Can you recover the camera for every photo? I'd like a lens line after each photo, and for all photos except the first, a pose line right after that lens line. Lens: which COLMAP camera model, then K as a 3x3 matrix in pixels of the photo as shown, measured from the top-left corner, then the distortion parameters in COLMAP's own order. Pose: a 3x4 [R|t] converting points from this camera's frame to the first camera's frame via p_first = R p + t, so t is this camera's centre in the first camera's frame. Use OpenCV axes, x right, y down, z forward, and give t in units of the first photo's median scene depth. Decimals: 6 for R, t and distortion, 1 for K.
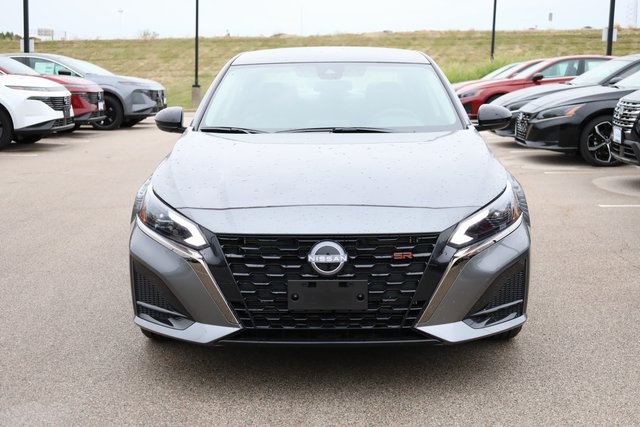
lens RADIAL K [[963.5, 0, 320.0], [0, 963.5, 213.5], [0, 0, 1]] dist [0.023391, 0.010513]
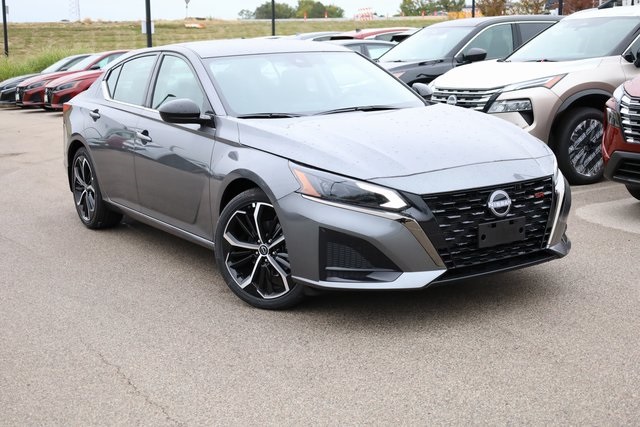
lens RADIAL K [[963.5, 0, 320.0], [0, 963.5, 213.5], [0, 0, 1]] dist [0.023391, 0.010513]
pose [[0.800020, -0.117657, 0.588323, -0.907132], [0.113322, 0.992566, 0.044401, -0.023256], [-0.589174, 0.031148, 0.807406, 0.106925]]
